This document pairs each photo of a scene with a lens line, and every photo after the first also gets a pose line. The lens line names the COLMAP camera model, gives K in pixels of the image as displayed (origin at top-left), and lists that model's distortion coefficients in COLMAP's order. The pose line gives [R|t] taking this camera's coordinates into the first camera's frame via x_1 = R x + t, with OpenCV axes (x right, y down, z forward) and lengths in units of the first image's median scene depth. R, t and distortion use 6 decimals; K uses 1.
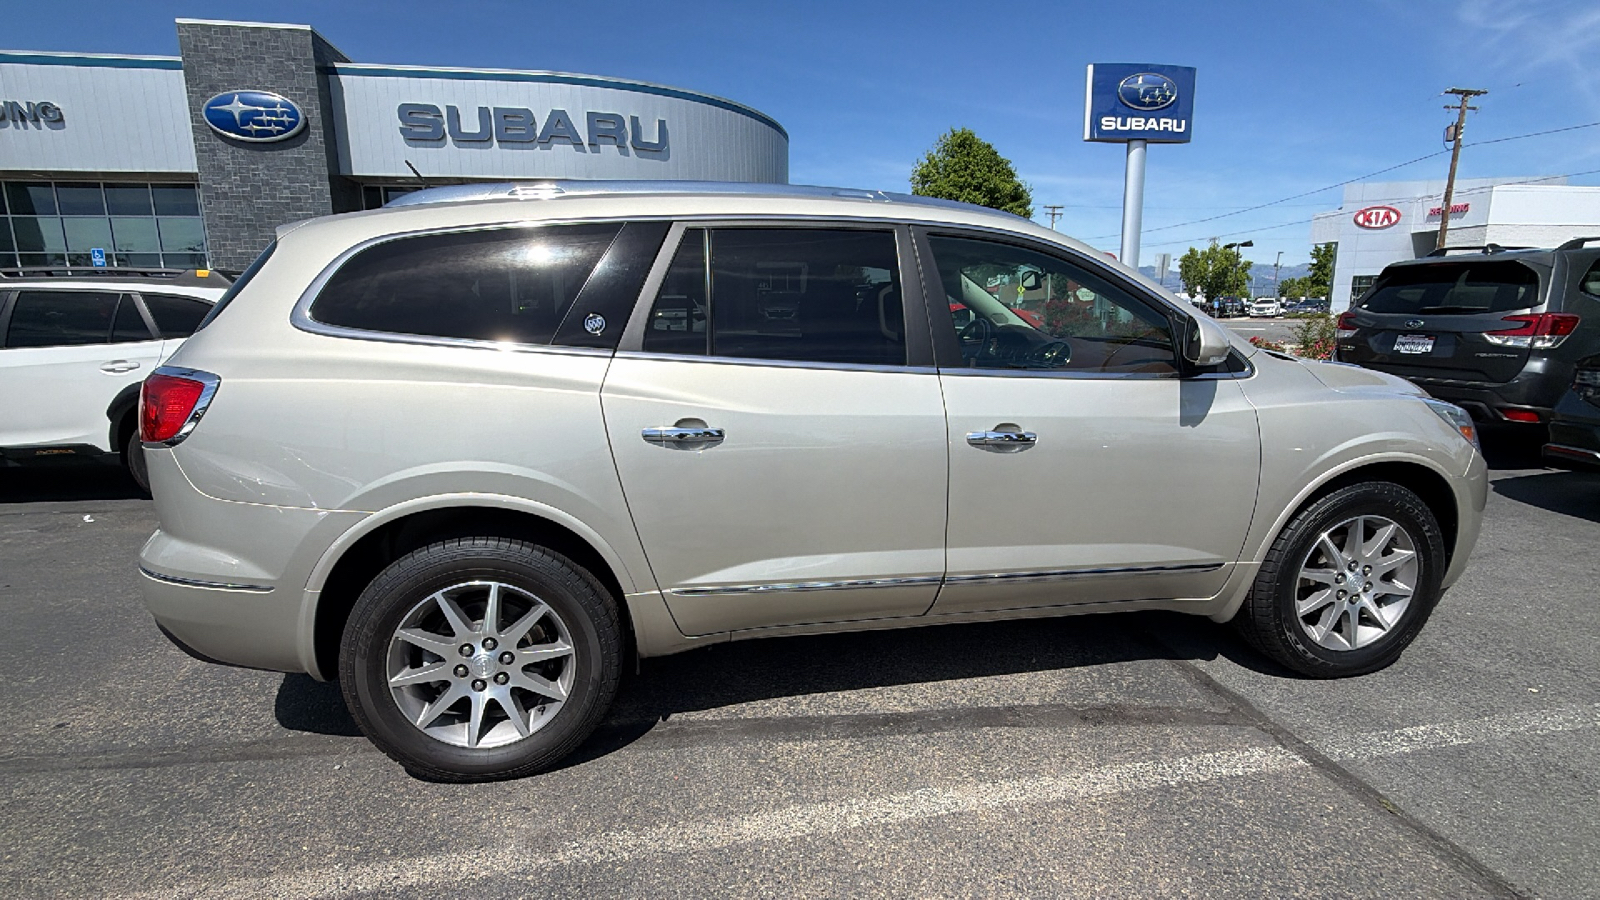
lens RADIAL K [[729.0, 0, 798.5], [0, 729.0, 447.5], [0, 0, 1]] dist [0.003554, -0.002603]
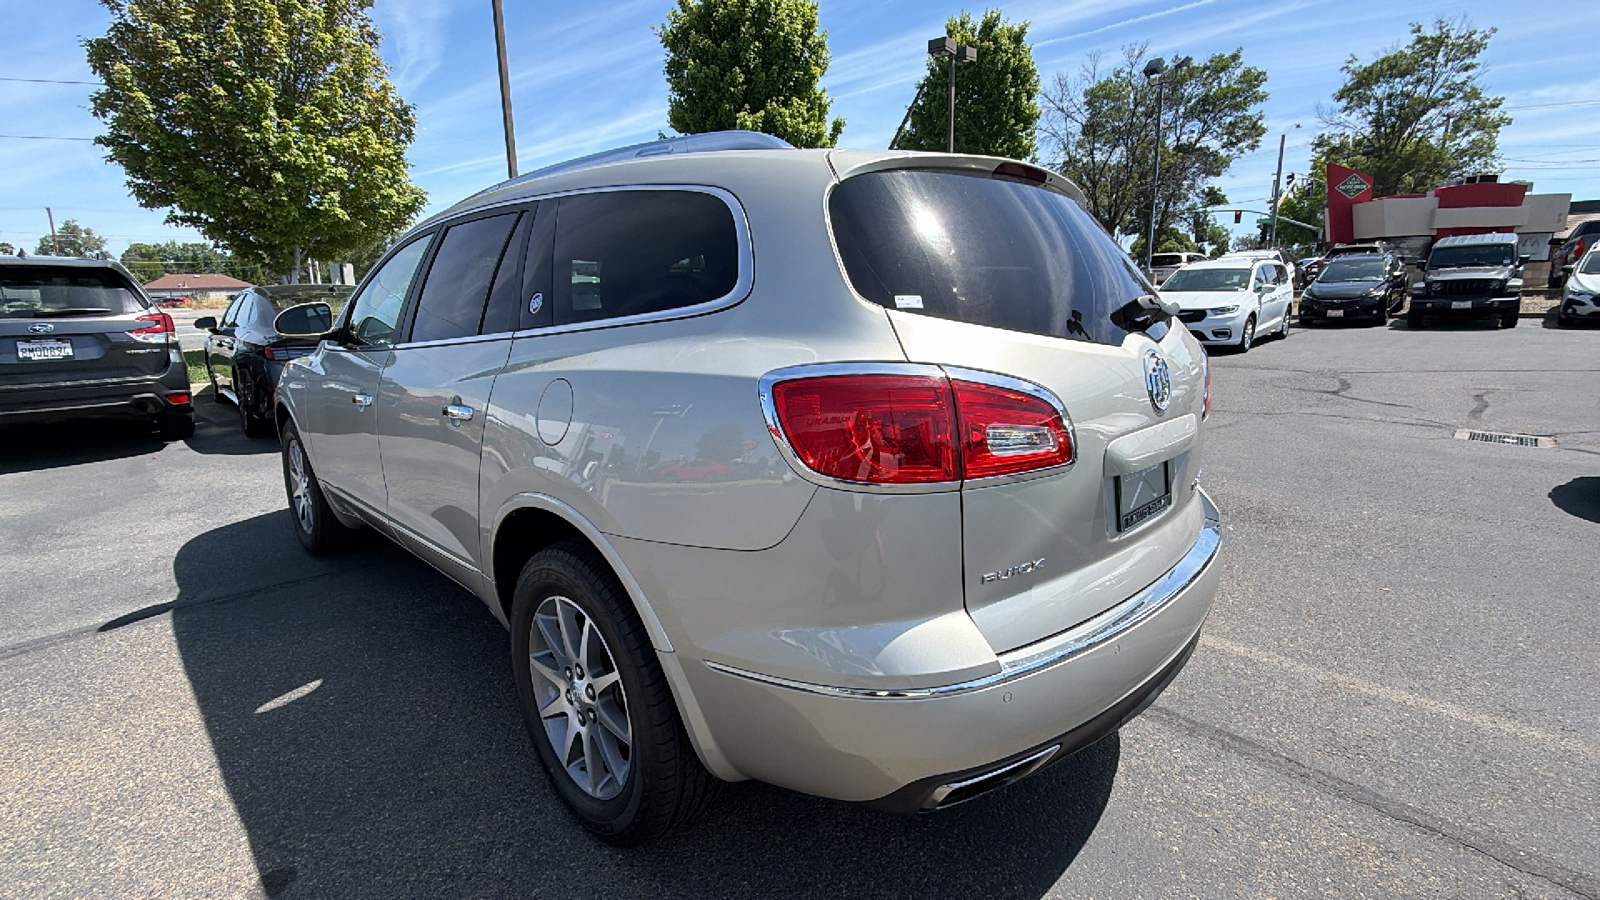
lens RADIAL K [[729.0, 0, 806.2], [0, 729.0, 452.5], [0, 0, 1]] dist [0.003554, -0.002603]
pose [[-0.565874, -0.158444, 0.809124, -0.151379], [0.176571, 0.935304, 0.306640, -0.038392], [-0.805363, 0.316388, -0.501288, 0.208853]]
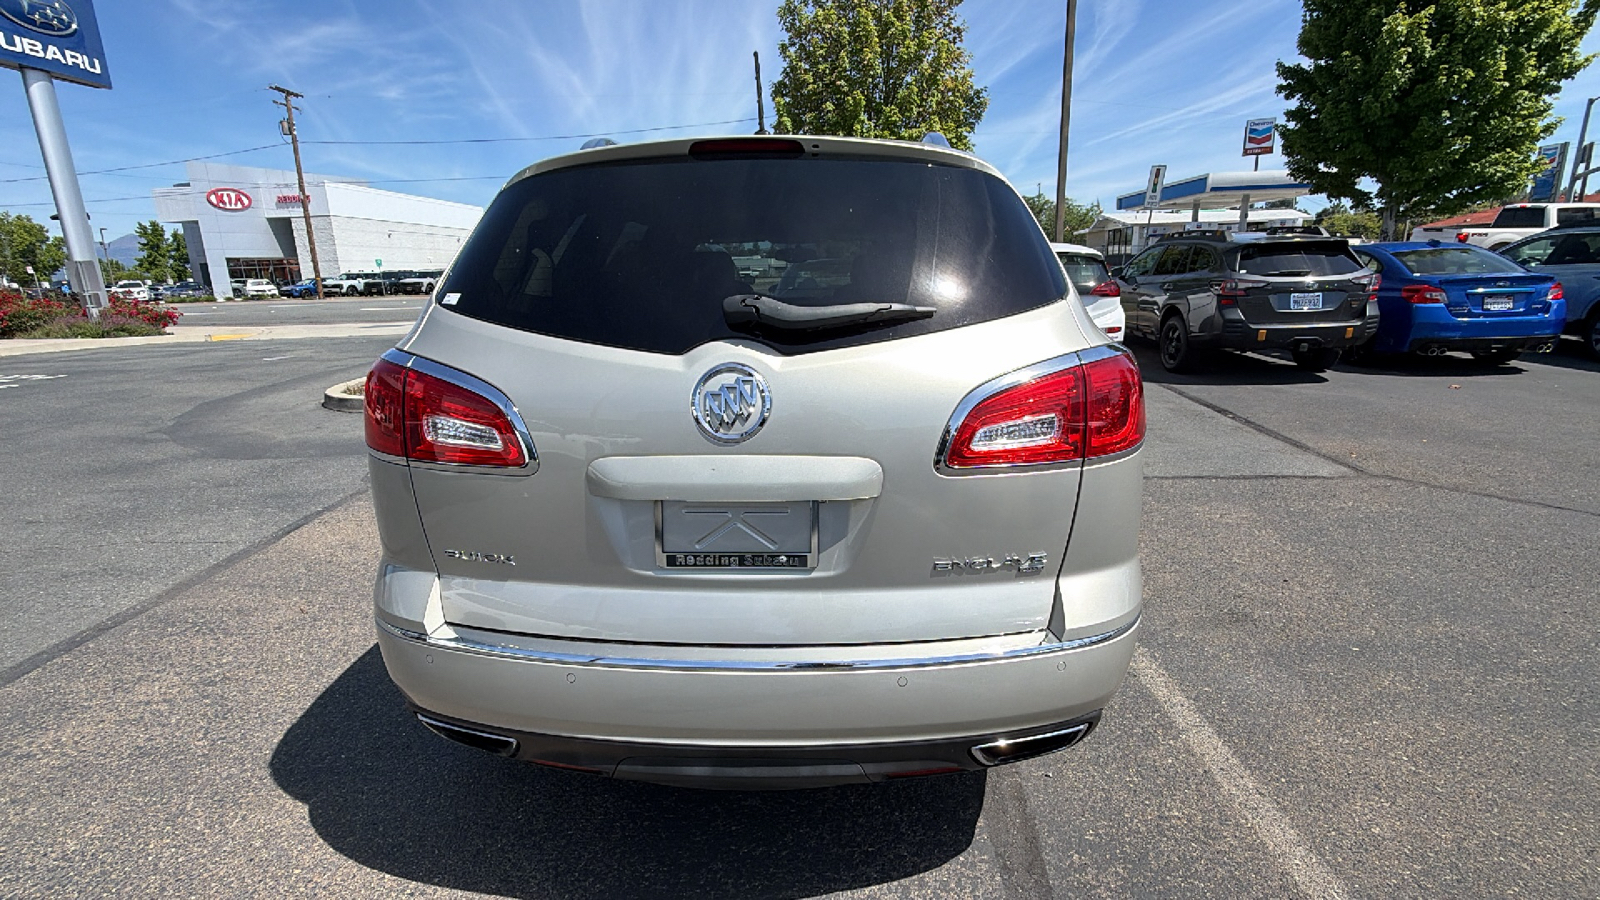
lens RADIAL K [[729.0, 0, 799.9], [0, 729.0, 448.3], [0, 0, 1]] dist [0.003554, -0.002603]
pose [[0.218160, -0.227186, 0.949101, -0.167651], [0.205070, 0.961485, 0.183013, -0.021018], [-0.954124, 0.154706, 0.256346, 0.113669]]
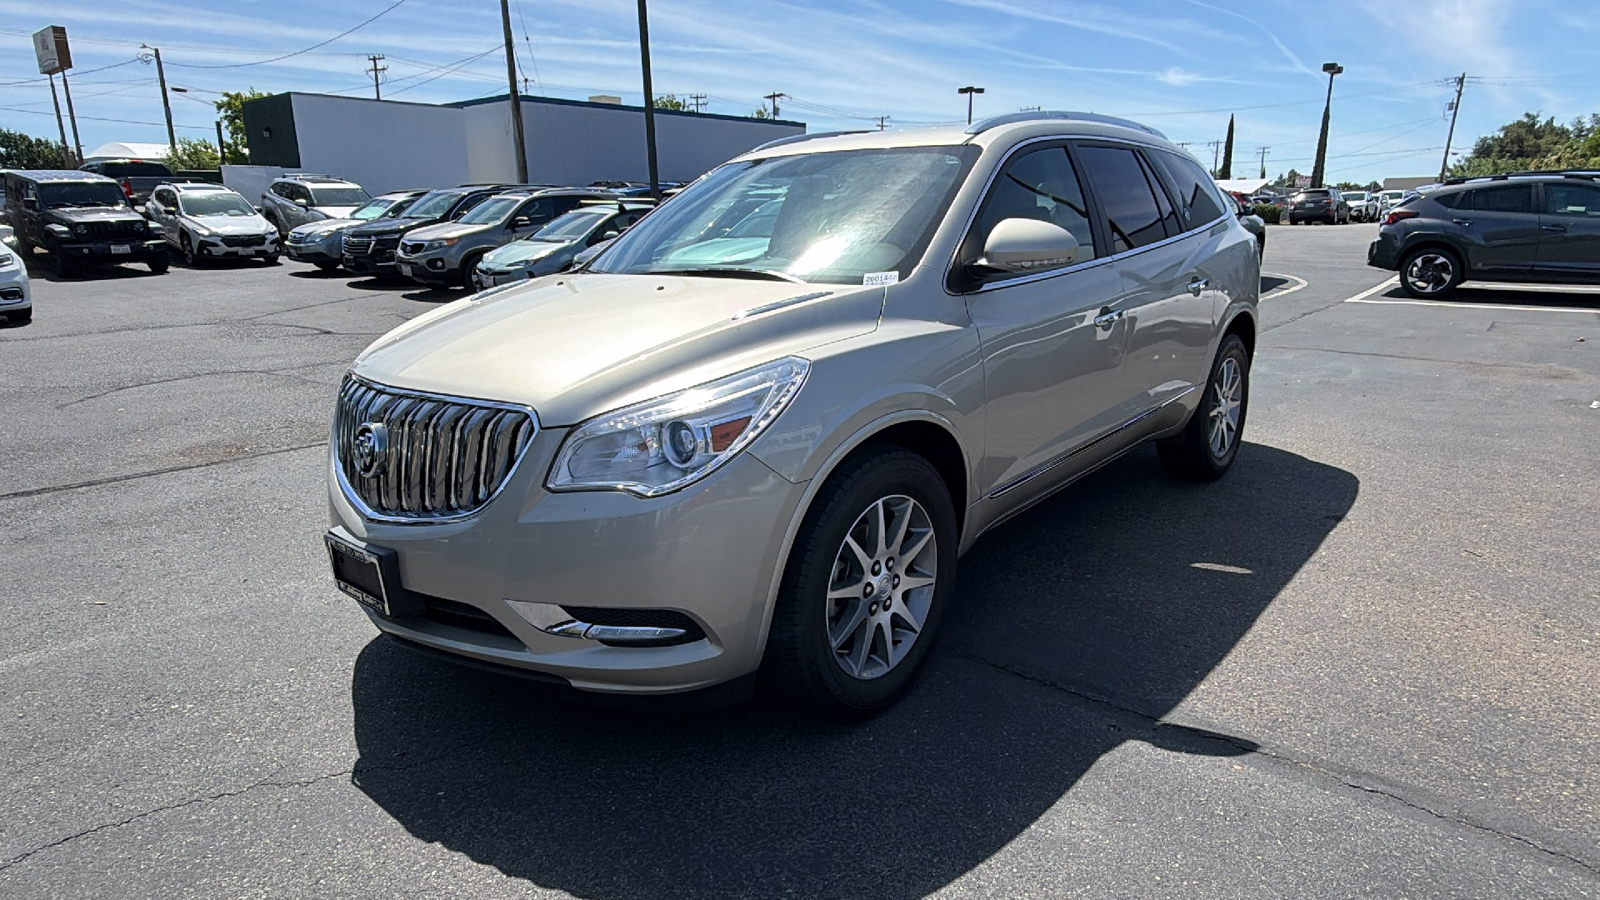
lens RADIAL K [[911.2, 0, 796.2], [0, 911.2, 458.9], [0, 0, 1]] dist [0.004166, -0.001612]
pose [[-0.783569, 0.183607, -0.593555, 0.166471], [-0.094644, 0.908914, 0.406101, -0.059901], [0.614054, 0.374384, -0.694819, 0.296768]]
